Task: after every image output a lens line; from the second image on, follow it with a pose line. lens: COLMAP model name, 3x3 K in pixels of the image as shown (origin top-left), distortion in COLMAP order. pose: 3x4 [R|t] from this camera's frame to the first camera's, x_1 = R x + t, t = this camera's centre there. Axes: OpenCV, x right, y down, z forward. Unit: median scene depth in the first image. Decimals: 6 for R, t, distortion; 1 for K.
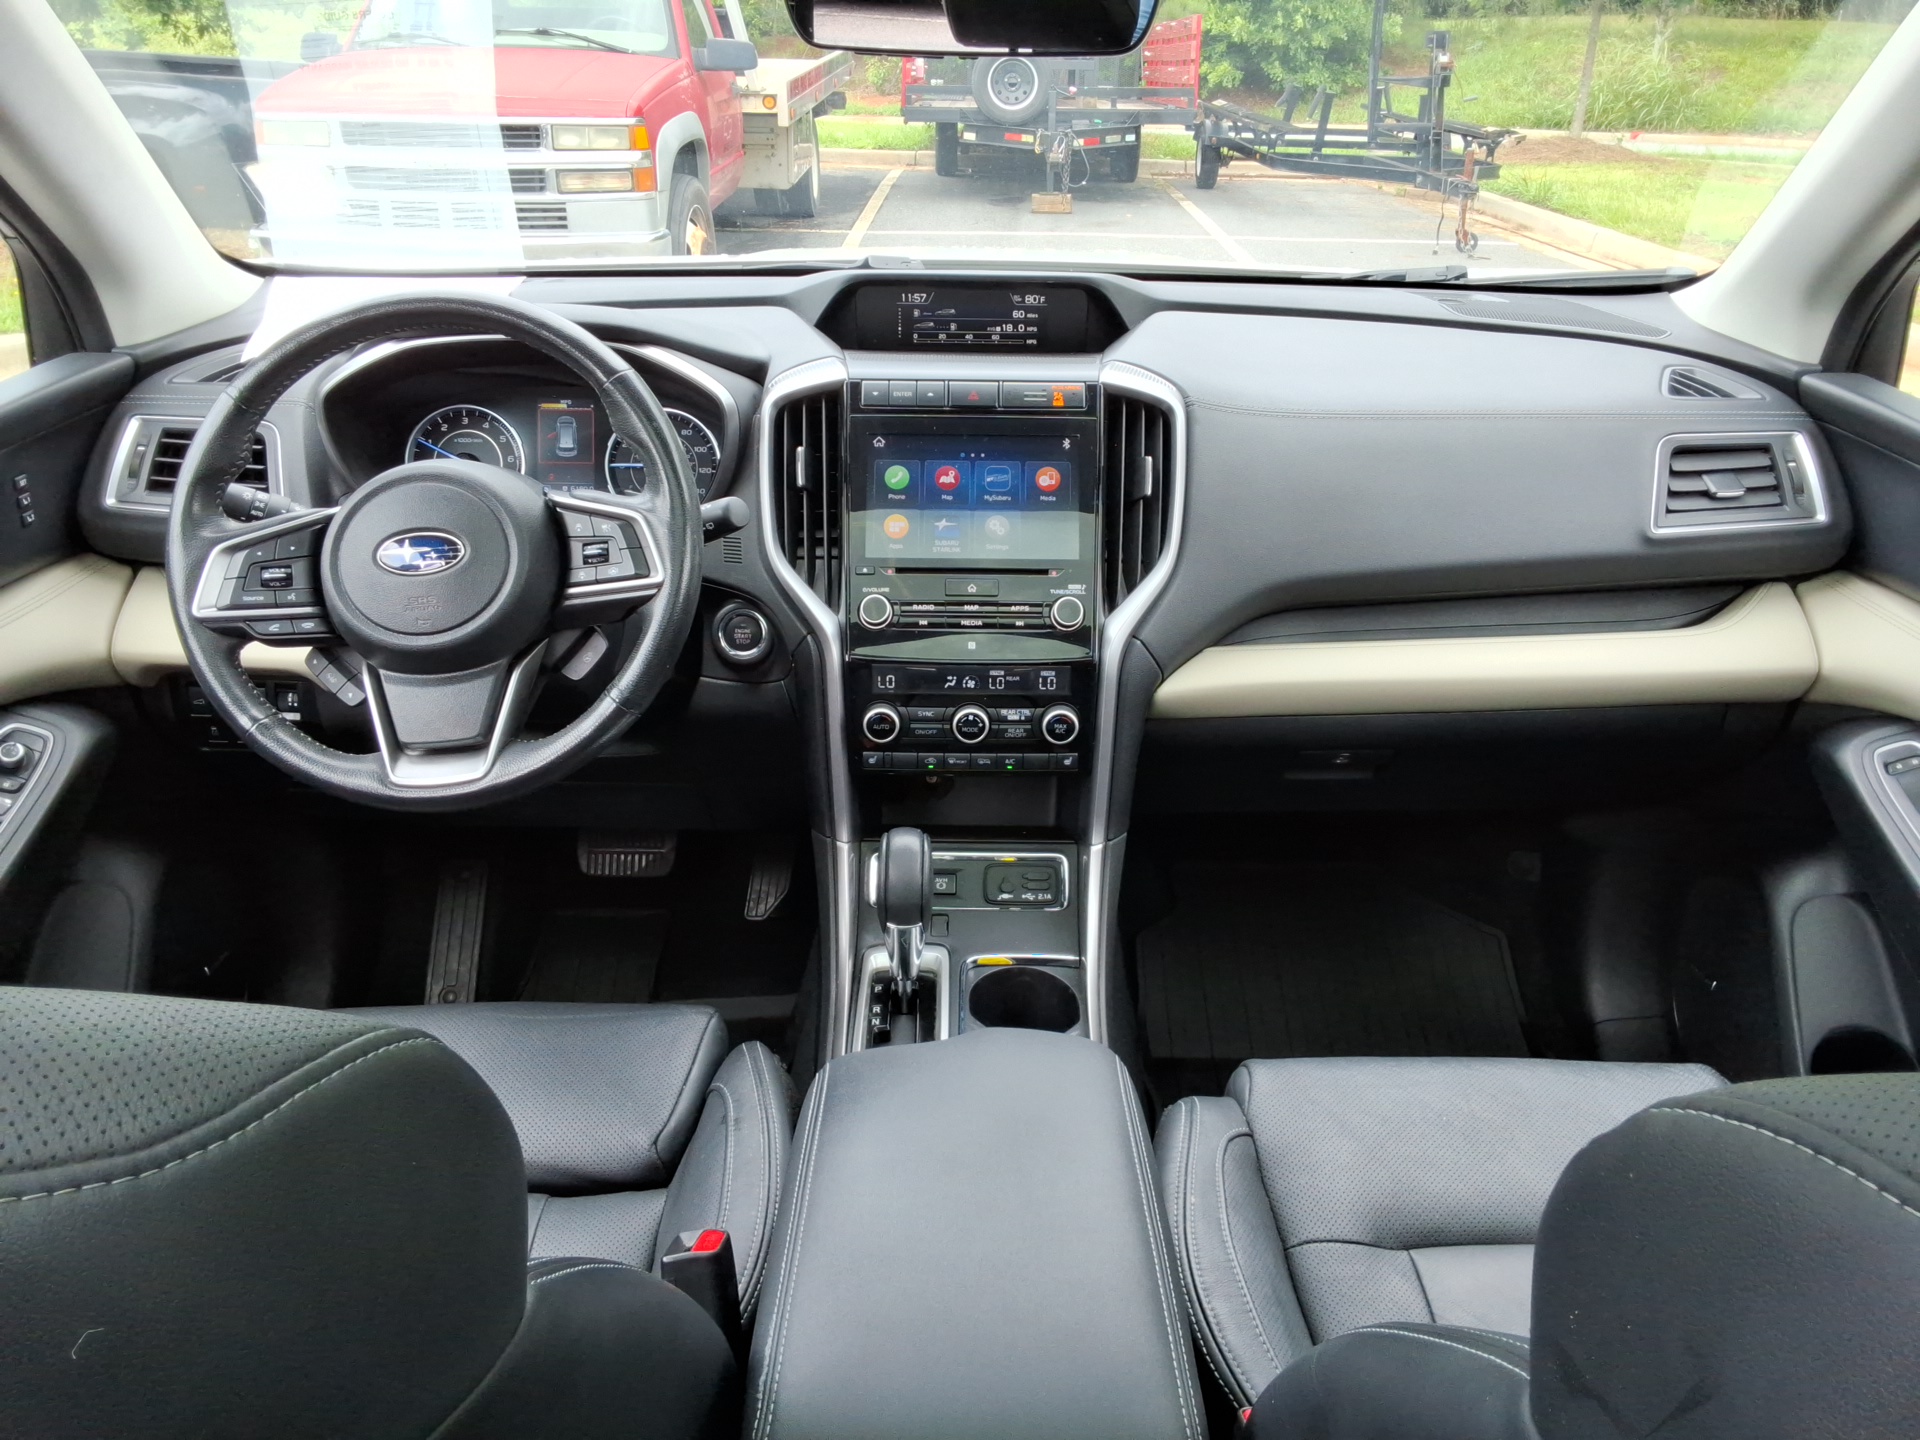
lens RADIAL K [[1549.4, 0, 969.0], [0, 1549.4, 717.5], [0, 0, 1]] dist [0.107899, -0.162483]
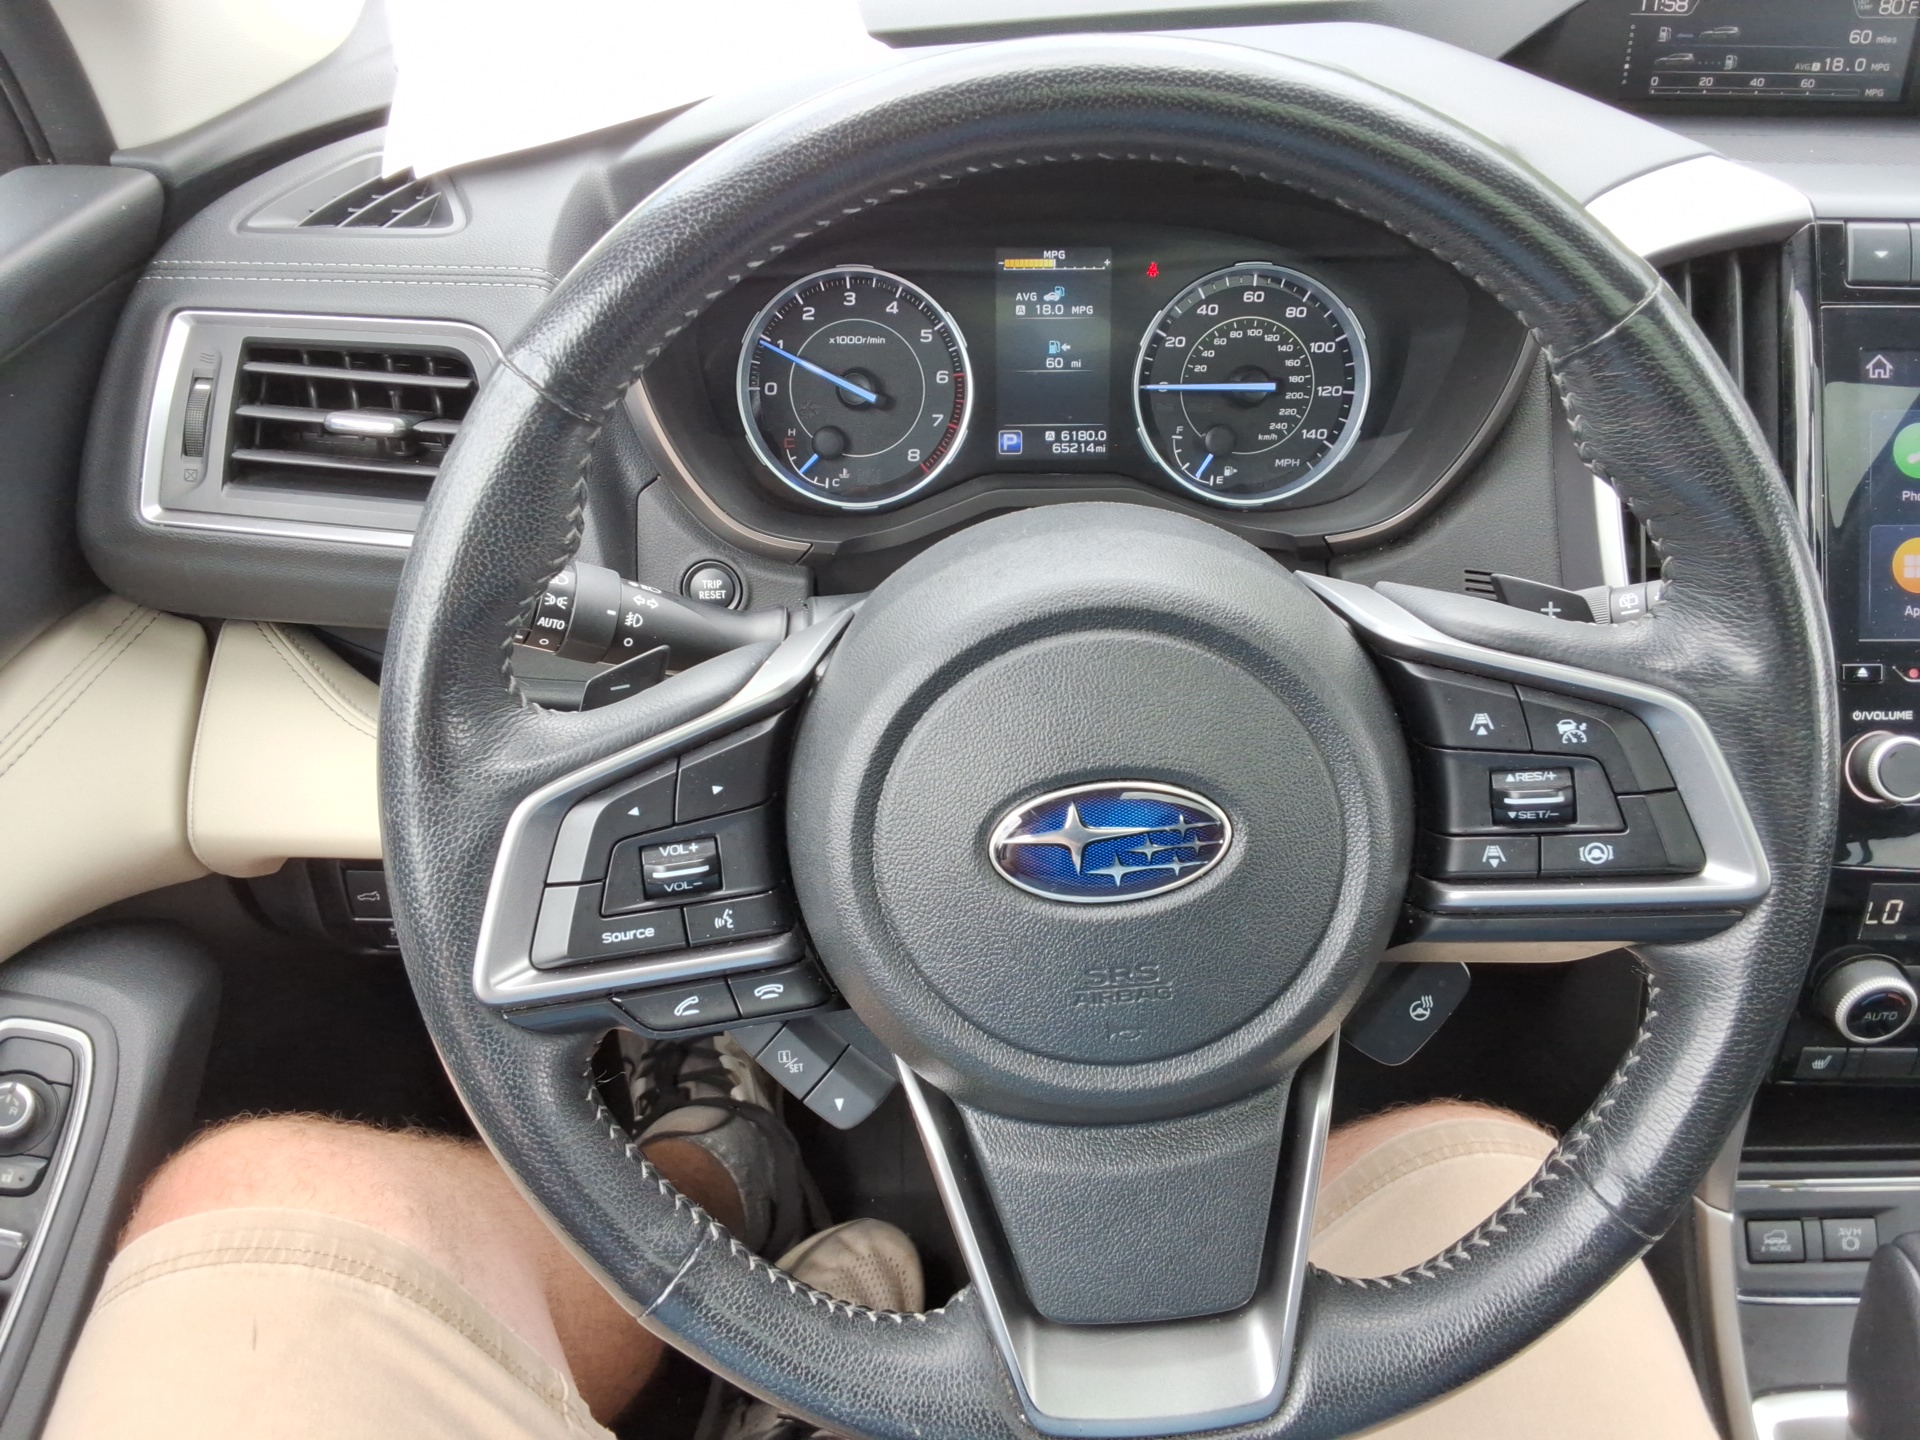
lens RADIAL K [[1549.4, 0, 969.0], [0, 1549.4, 717.5], [0, 0, 1]] dist [0.107899, -0.162483]
pose [[0.999765, -0.015905, 0.014724, -0.324483], [0.012890, 0.982468, 0.185983, -0.167050], [-0.017424, -0.185749, 0.982443, 0.550631]]
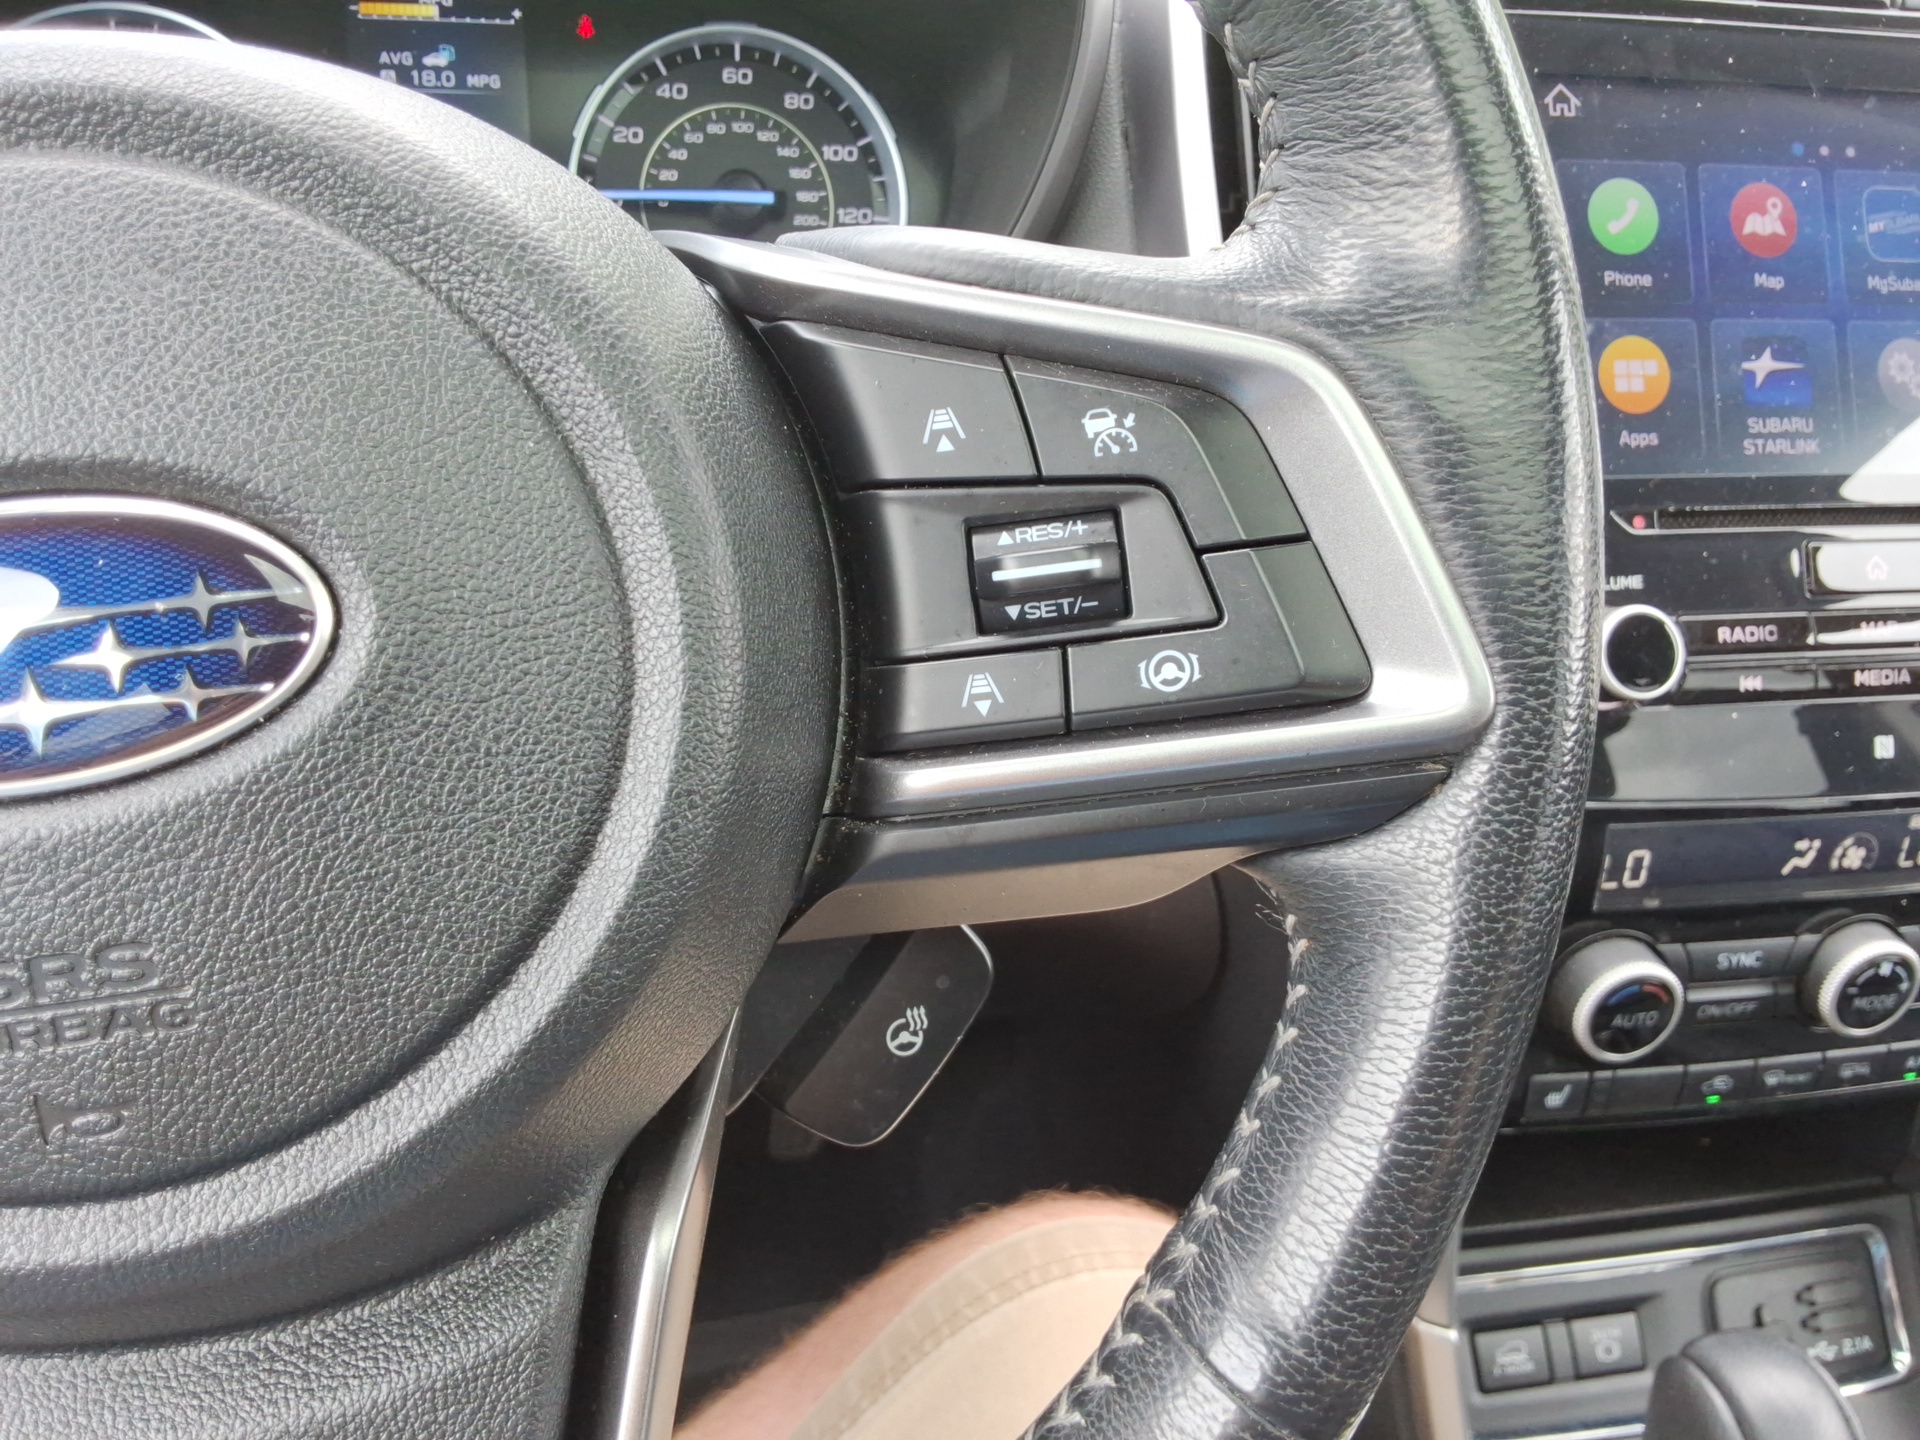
lens RADIAL K [[1556.1, 0, 969.5], [0, 1556.1, 727.5], [0, 0, 1]] dist [0.117549, -0.186515]
pose [[0.978334, -0.054680, 0.199683, -0.245897], [0.031608, 0.992634, 0.116953, -0.093405], [-0.204607, -0.108107, 0.972856, 0.703395]]
